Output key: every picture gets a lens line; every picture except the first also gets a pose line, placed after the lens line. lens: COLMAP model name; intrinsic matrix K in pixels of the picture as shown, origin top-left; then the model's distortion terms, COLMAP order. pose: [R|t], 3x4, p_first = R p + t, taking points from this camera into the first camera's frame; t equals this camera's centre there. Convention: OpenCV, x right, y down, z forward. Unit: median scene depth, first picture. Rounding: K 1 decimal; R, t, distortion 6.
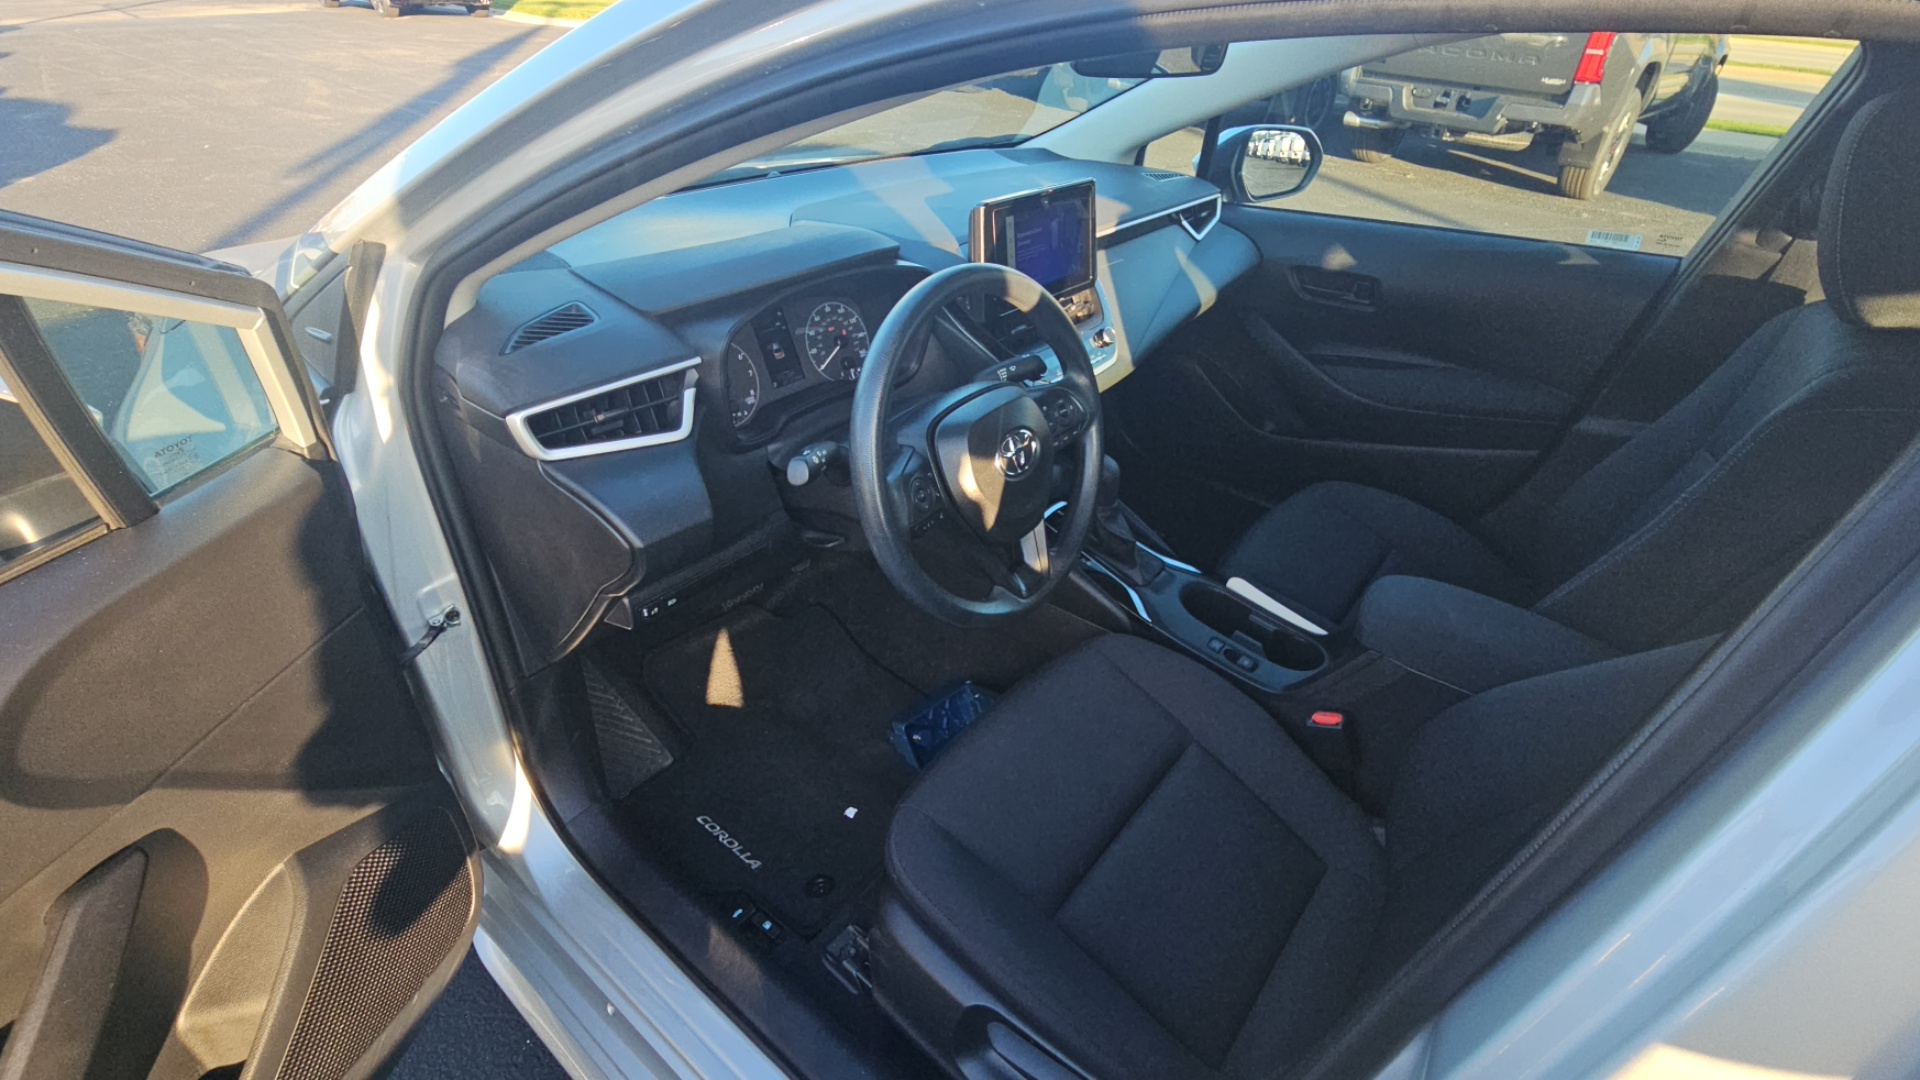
lens RADIAL K [[857.6, 0, 981.3], [0, 857.6, 546.9], [0, 0, 1]] dist [0.008284, -0.008048]
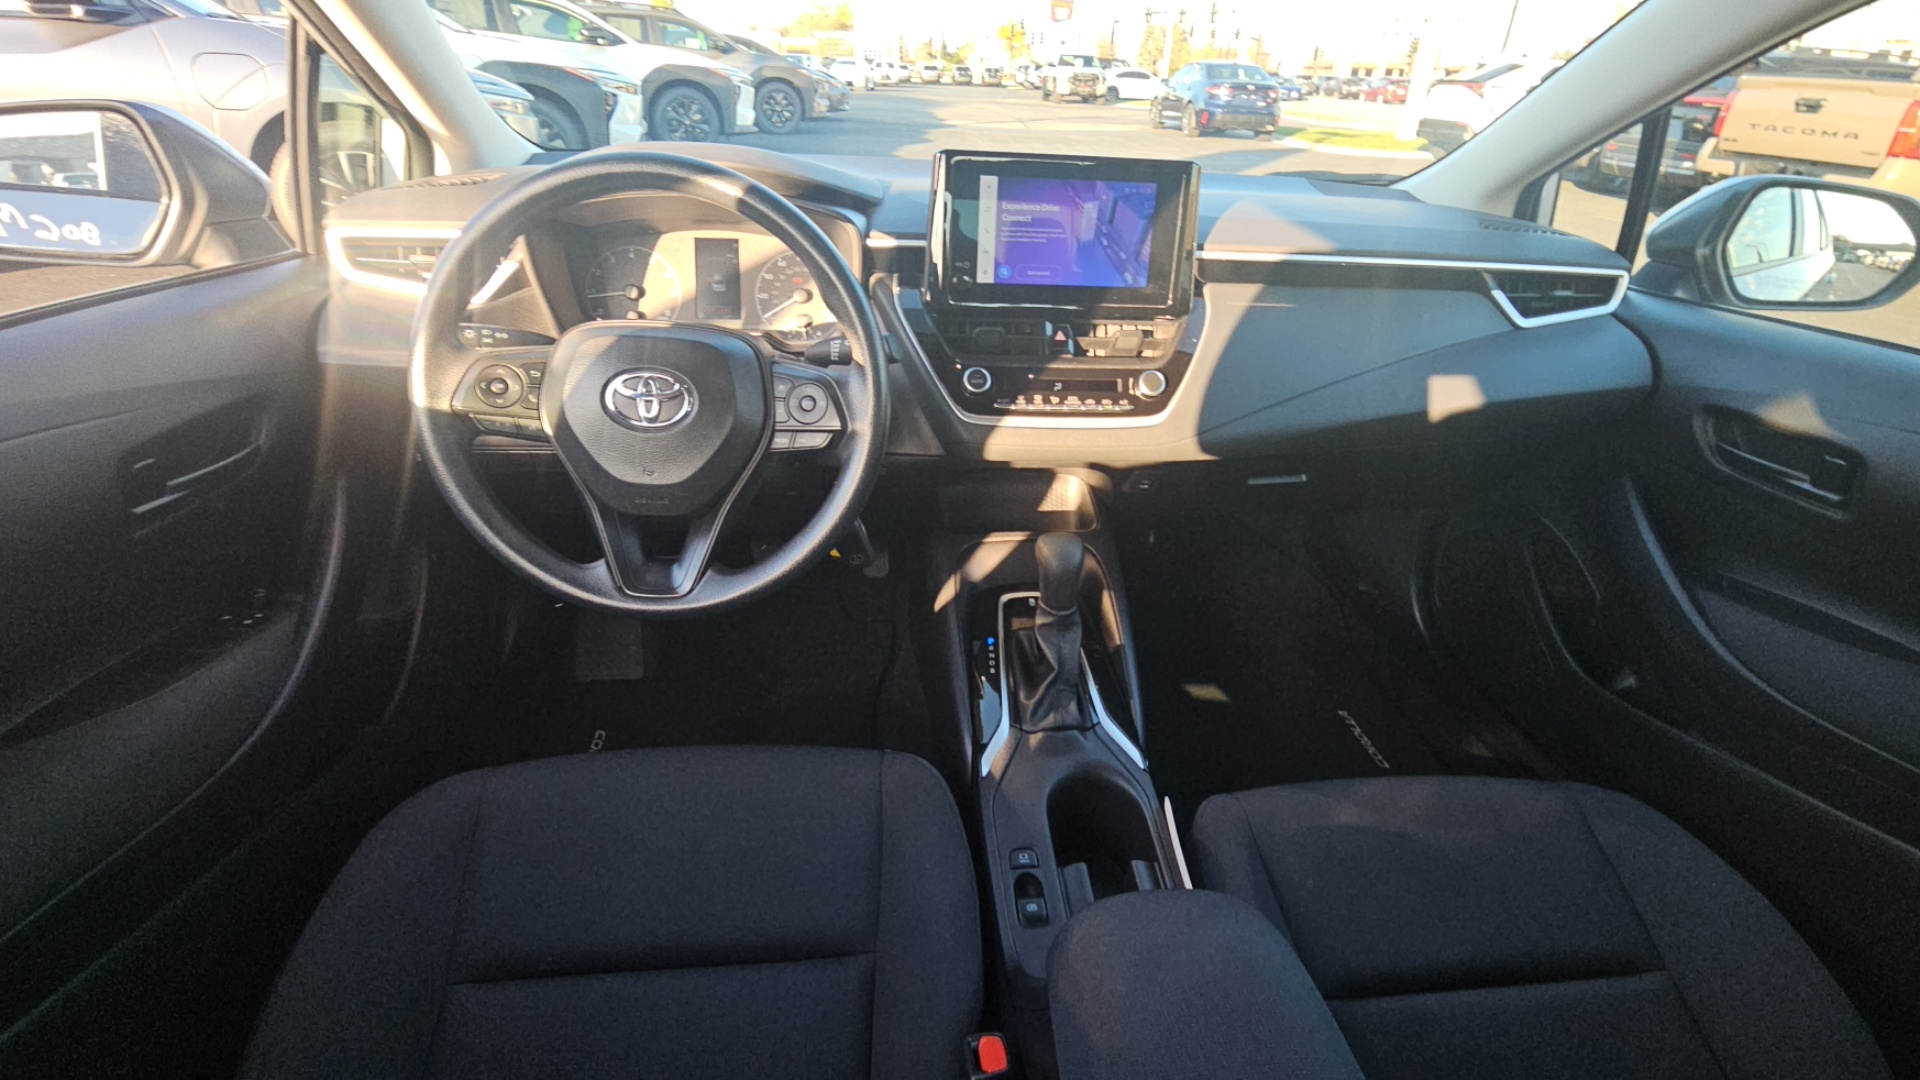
lens RADIAL K [[857.6, 0, 981.3], [0, 857.6, 546.9], [0, 0, 1]] dist [0.008284, -0.008048]
pose [[0.703201, 0.332306, -0.628555, 0.120003], [-0.408486, 0.912412, 0.025379, -0.020006], [0.581935, 0.238910, 0.777351, 0.094240]]
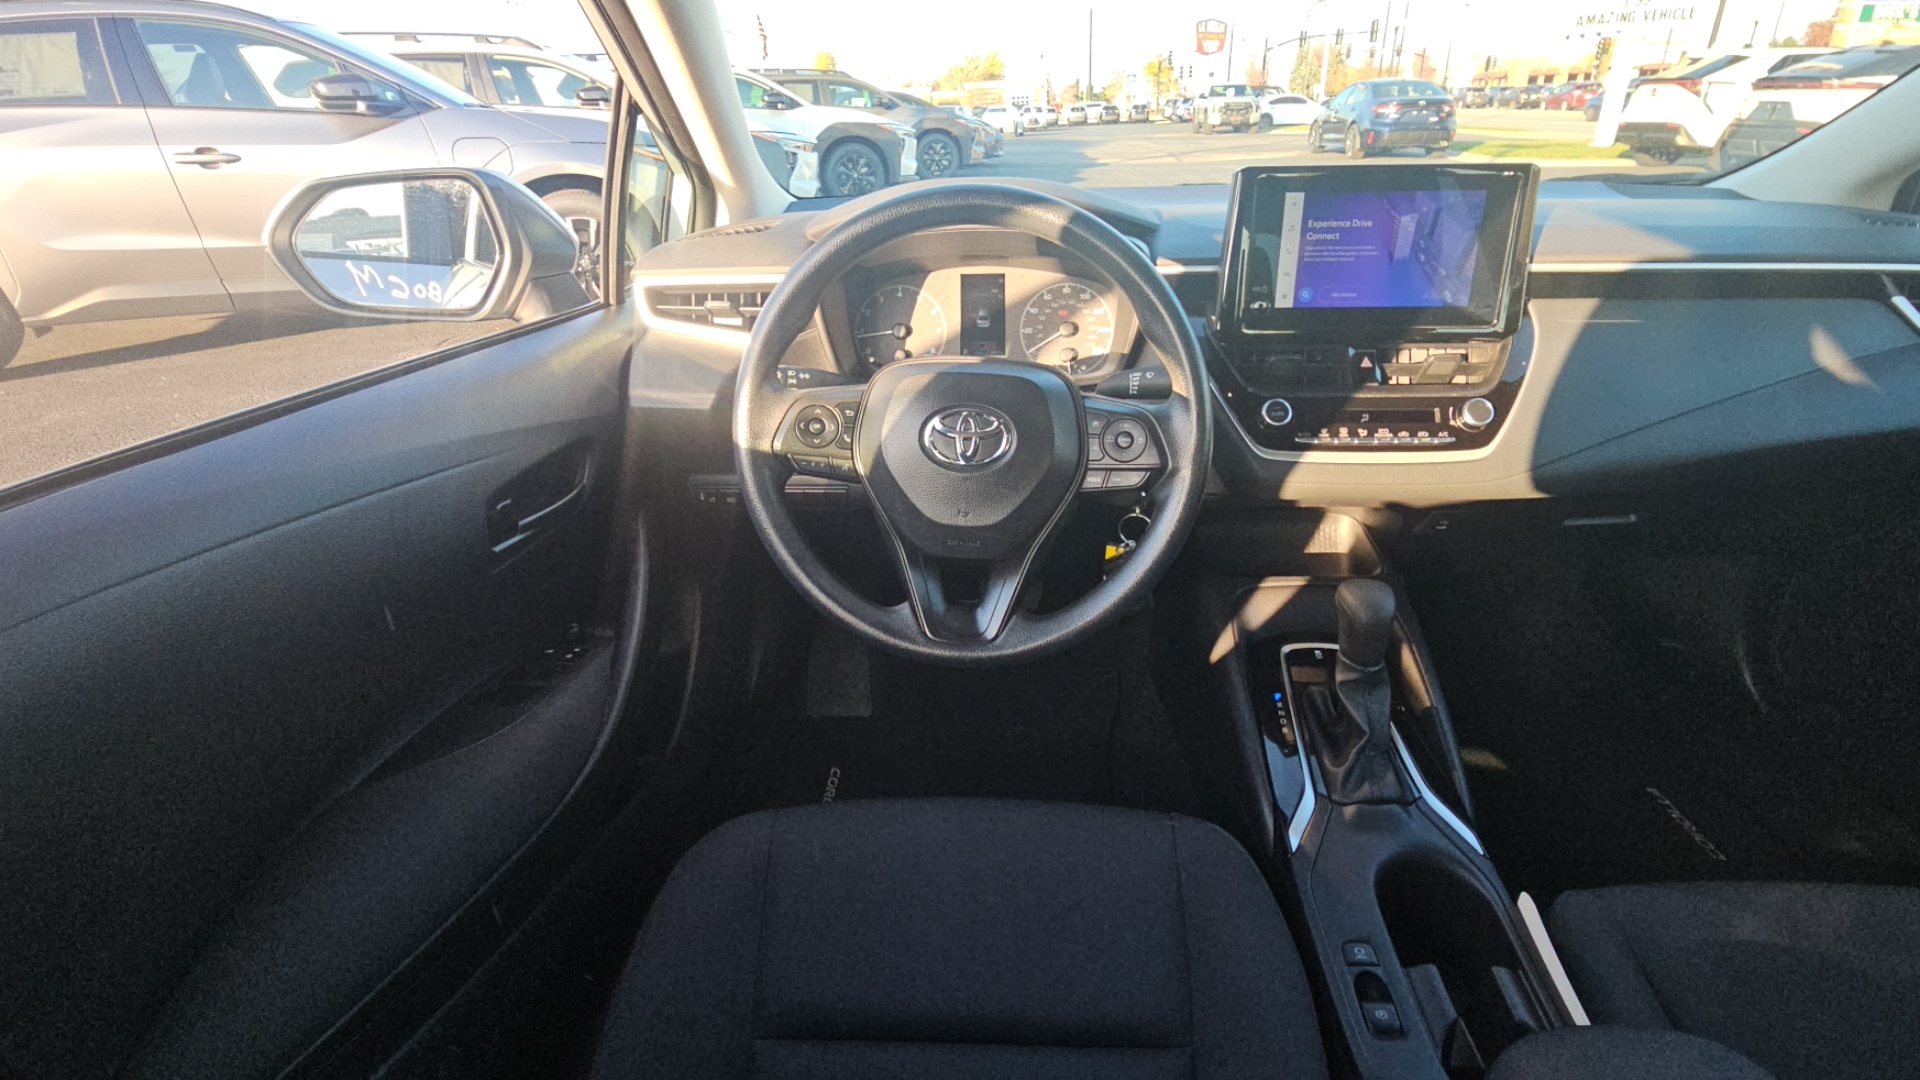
lens RADIAL K [[857.6, 0, 981.3], [0, 857.6, 546.9], [0, 0, 1]] dist [0.008284, -0.008048]
pose [[0.587208, 0.313073, -0.746440, 0.097037], [-0.412700, 0.909104, 0.056636, -0.010922], [0.696323, 0.274799, 0.663039, 0.084703]]
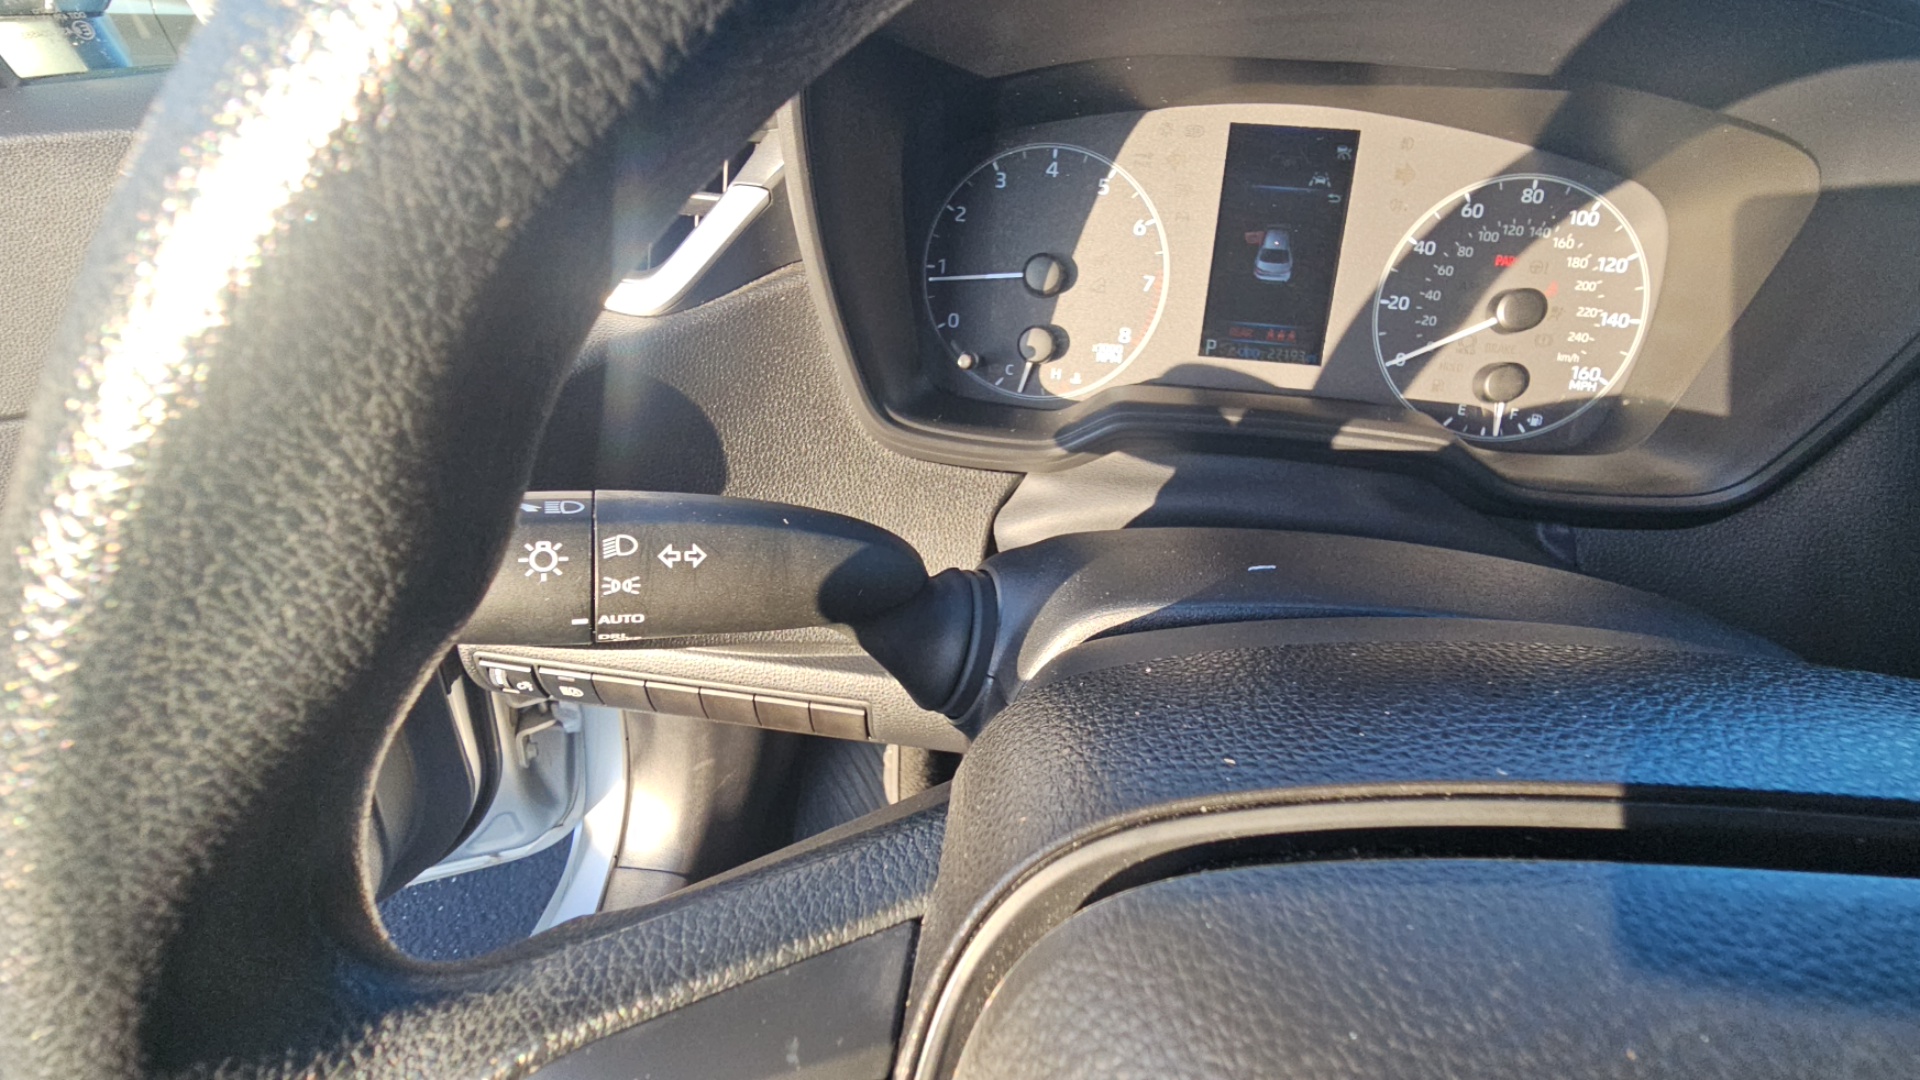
lens RADIAL K [[857.6, 0, 981.3], [0, 857.6, 546.9], [0, 0, 1]] dist [0.008284, -0.008048]
pose [[0.512237, 0.480544, -0.711822, -0.000634], [-0.488162, 0.844819, 0.219041, -0.028188], [0.706619, 0.235284, 0.667331, 0.133915]]
